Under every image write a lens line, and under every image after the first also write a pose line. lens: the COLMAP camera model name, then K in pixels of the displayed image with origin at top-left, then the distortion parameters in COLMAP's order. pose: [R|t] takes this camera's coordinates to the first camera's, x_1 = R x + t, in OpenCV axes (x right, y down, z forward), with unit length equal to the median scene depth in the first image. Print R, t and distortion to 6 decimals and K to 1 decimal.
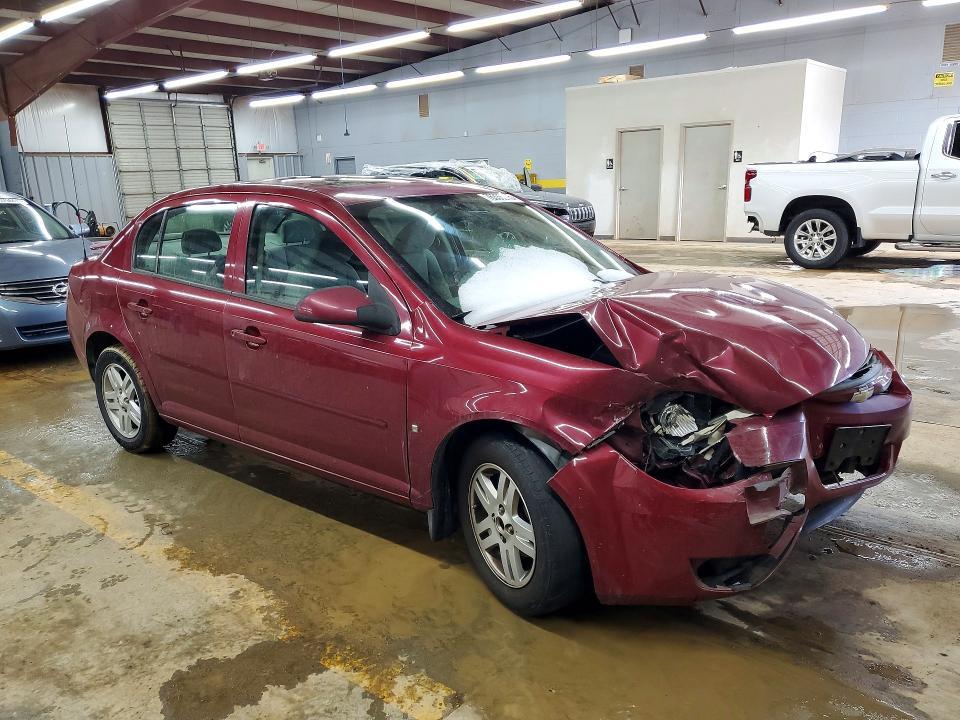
lens RADIAL K [[756.8, 0, 474.3], [0, 756.8, 366.6], [0, 0, 1]] dist [0.005069, 0.019951]
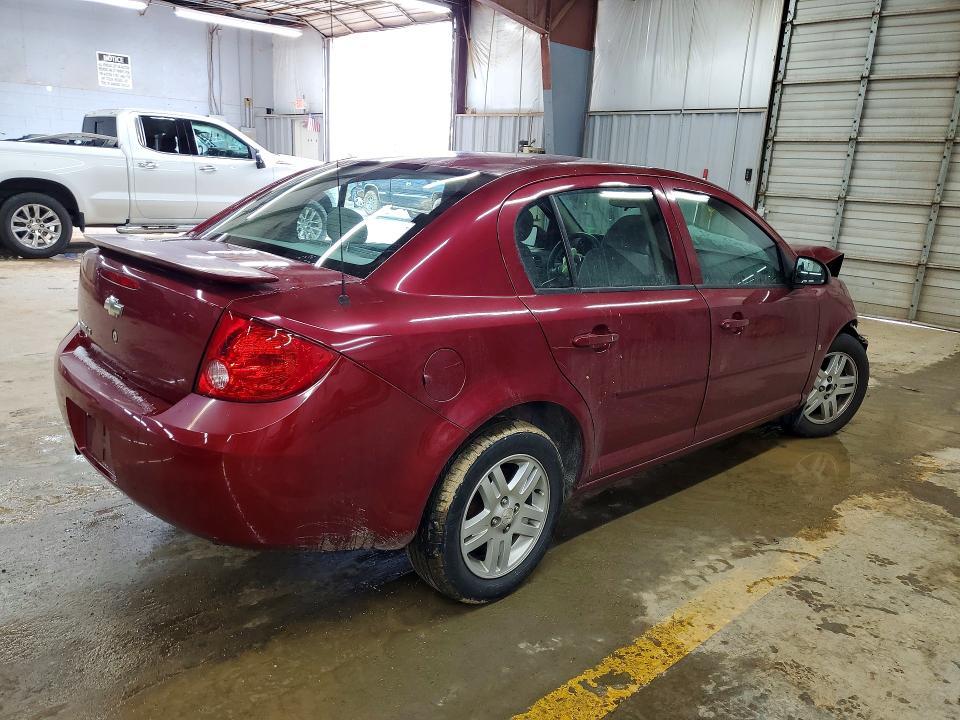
lens RADIAL K [[756.8, 0, 474.6], [0, 756.8, 356.6], [0, 0, 1]] dist [0.005069, 0.019951]
pose [[0.110732, -0.195925, 0.974347, -1.194712], [0.189079, 0.966623, 0.172883, -0.211879], [-0.975698, 0.165085, 0.144082, 1.082367]]
